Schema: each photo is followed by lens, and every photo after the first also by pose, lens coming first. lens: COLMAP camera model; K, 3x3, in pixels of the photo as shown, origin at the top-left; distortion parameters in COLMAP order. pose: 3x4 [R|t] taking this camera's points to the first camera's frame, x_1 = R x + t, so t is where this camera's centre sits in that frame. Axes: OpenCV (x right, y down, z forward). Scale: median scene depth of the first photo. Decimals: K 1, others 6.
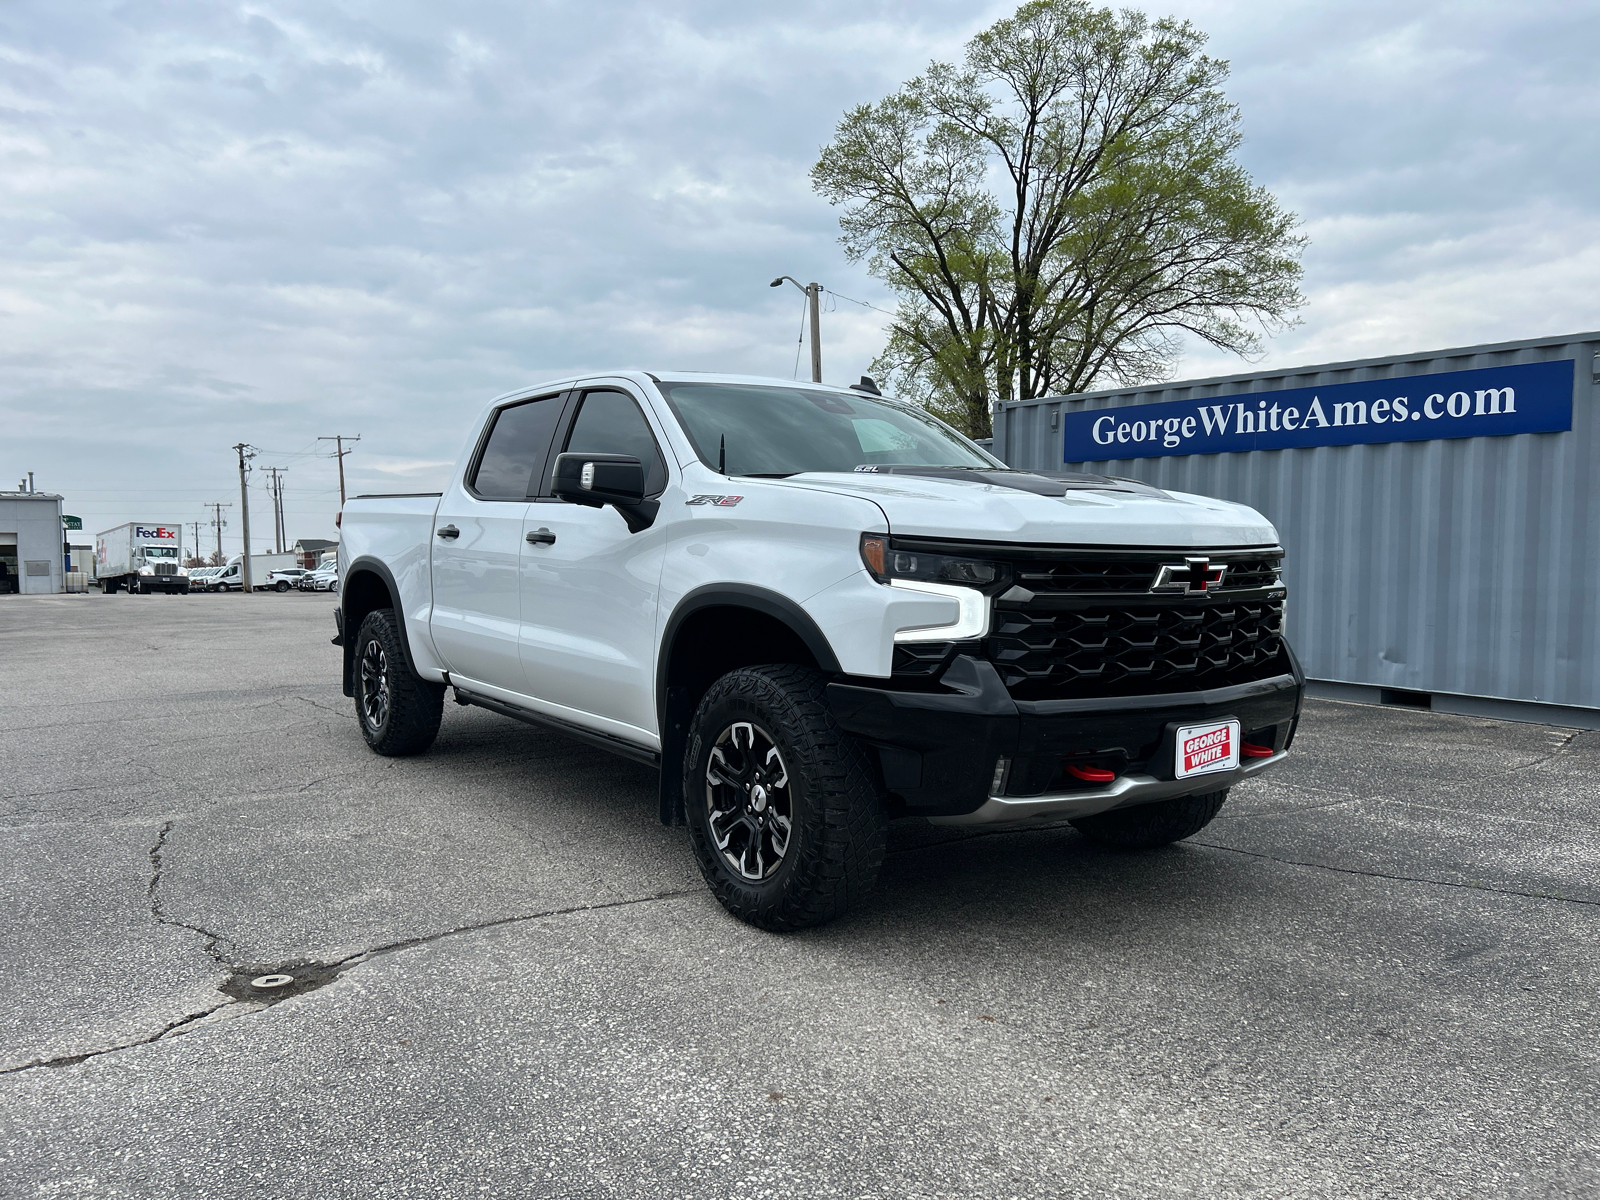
lens RADIAL K [[1195.9, 0, 801.5], [0, 1195.9, 600.9], [0, 0, 1]] dist [0.067633, -0.071724]
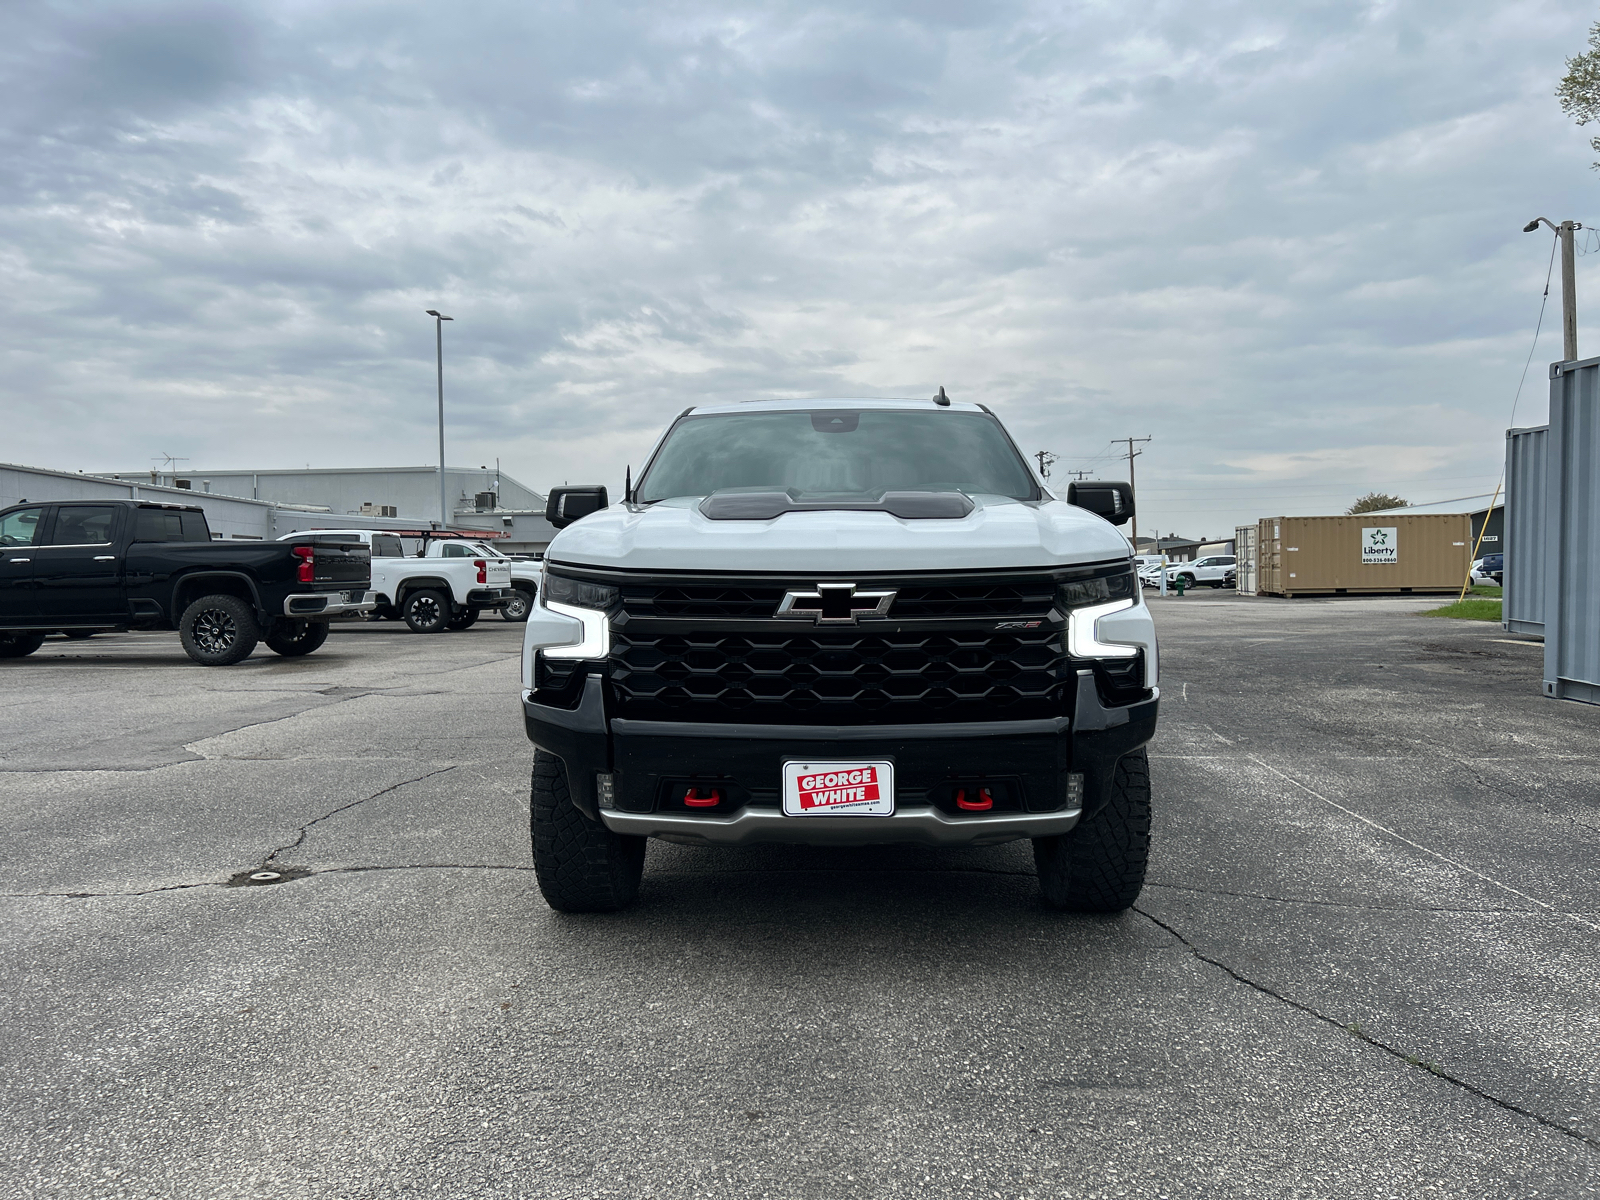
lens RADIAL K [[1206.1, 0, 810.2], [0, 1206.1, 577.9], [0, 0, 1]] dist [0.070493, -0.077406]
pose [[0.791559, 0.009374, -0.611020, 0.775855], [-0.019330, 0.999766, -0.009704, -0.026898], [0.610786, 0.019493, 0.791555, 0.211173]]
